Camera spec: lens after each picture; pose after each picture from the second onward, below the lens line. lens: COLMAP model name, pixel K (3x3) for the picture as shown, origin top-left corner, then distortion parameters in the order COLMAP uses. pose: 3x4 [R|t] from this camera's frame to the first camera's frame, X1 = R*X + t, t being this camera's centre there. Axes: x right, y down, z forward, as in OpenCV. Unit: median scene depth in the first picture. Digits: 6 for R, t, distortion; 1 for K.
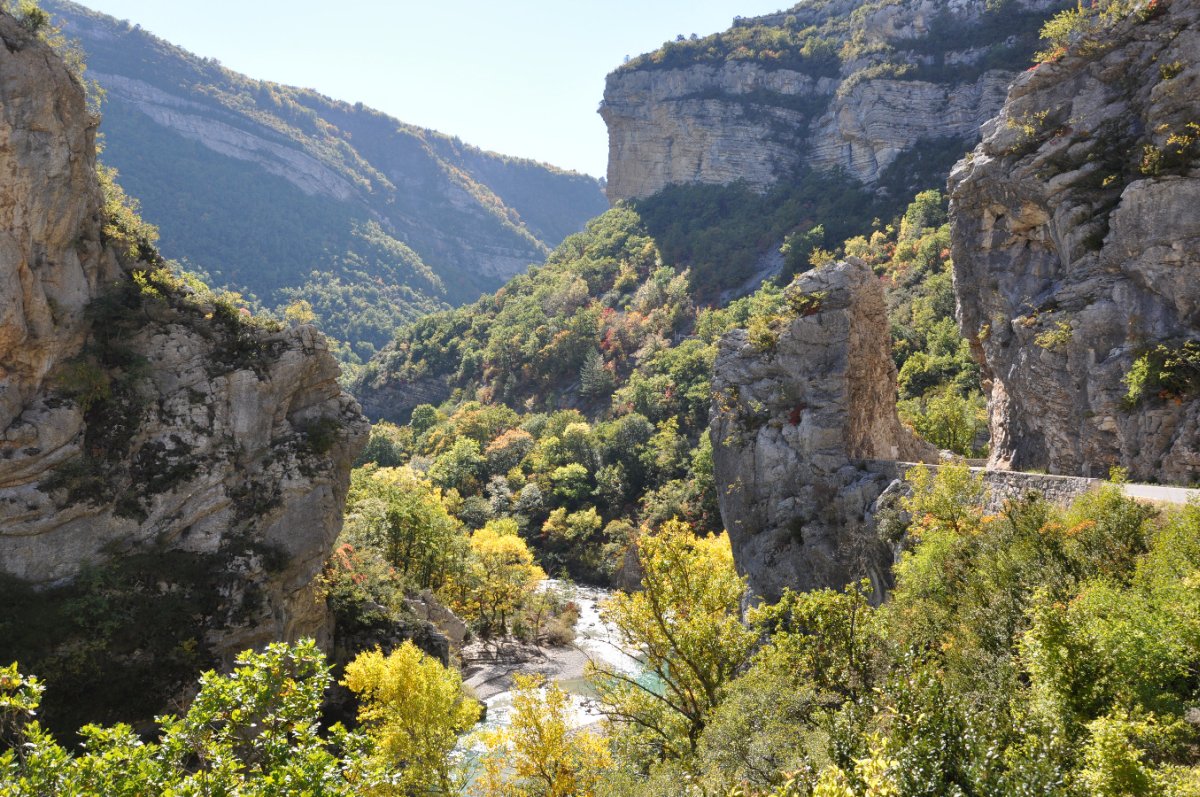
lens RADIAL K [[1040.1, 0, 600.0], [0, 1040.1, 398.5], [0, 0, 1]] dist [-0.138896, 0.199510]
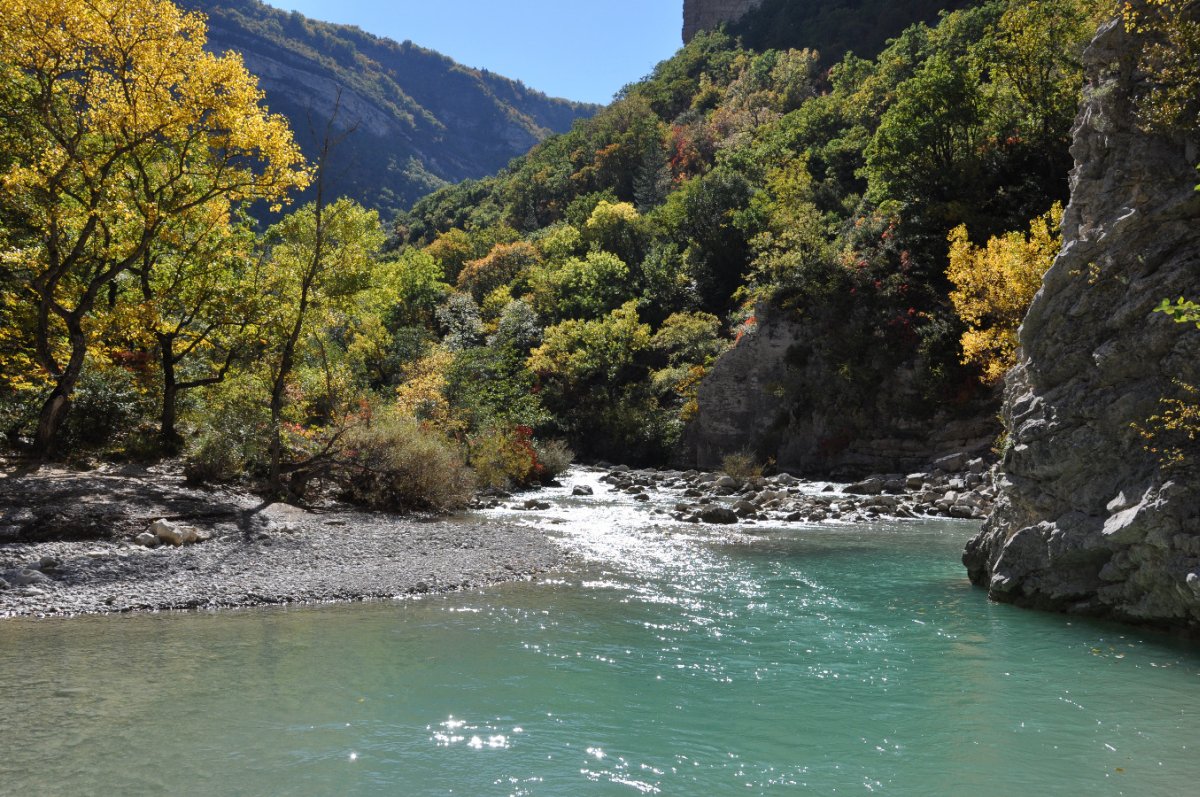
lens RADIAL K [[1040.1, 0, 600.0], [0, 1040.1, 398.5], [0, 0, 1]] dist [-0.138896, 0.199510]
pose [[0.996166, -0.008890, -0.087028, 0.043836], [0.007081, 0.999753, -0.021078, 0.367874], [0.087193, 0.020381, 0.995983, 1.296743]]
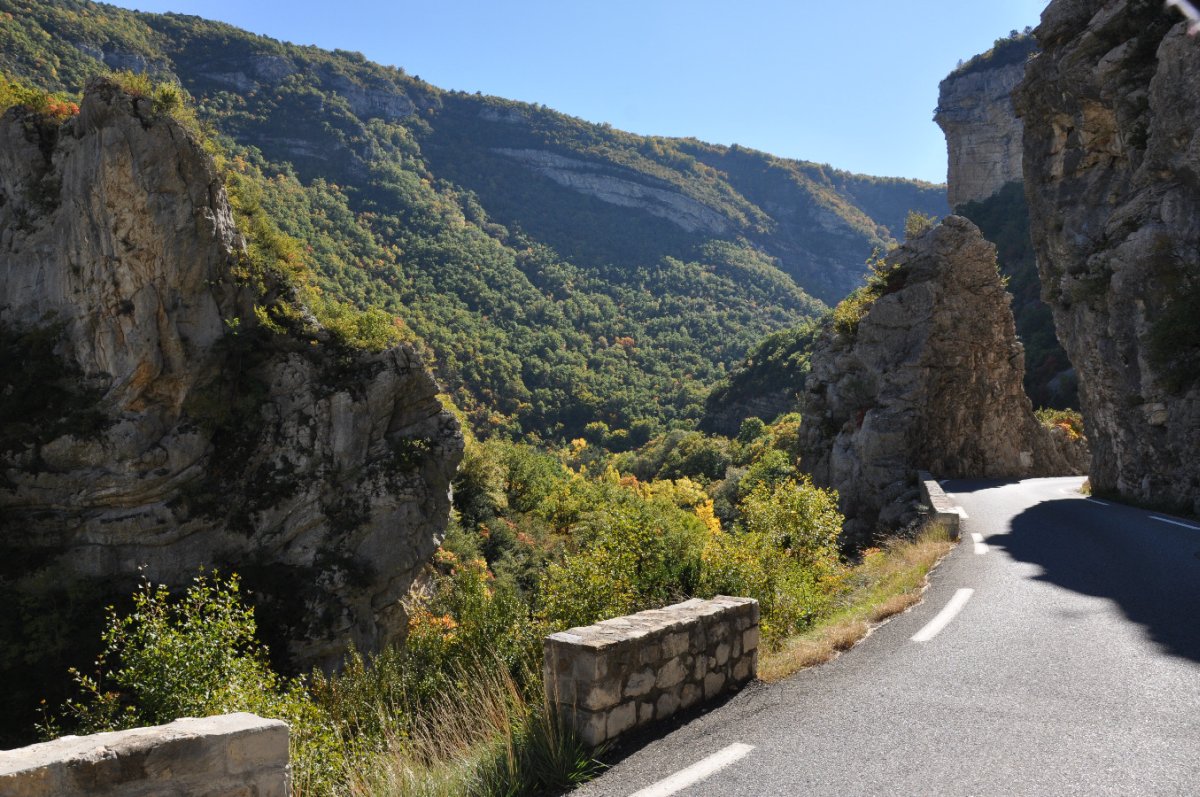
lens RADIAL K [[951.1, 0, 600.0], [0, 951.1, 398.5], [0, 0, 1]] dist [-0.164347, 0.136264]
pose [[0.912615, -0.042377, -0.406619, 0.280829], [0.036305, 0.999084, -0.022641, 0.009989], [0.407206, 0.005900, 0.913317, 0.231135]]
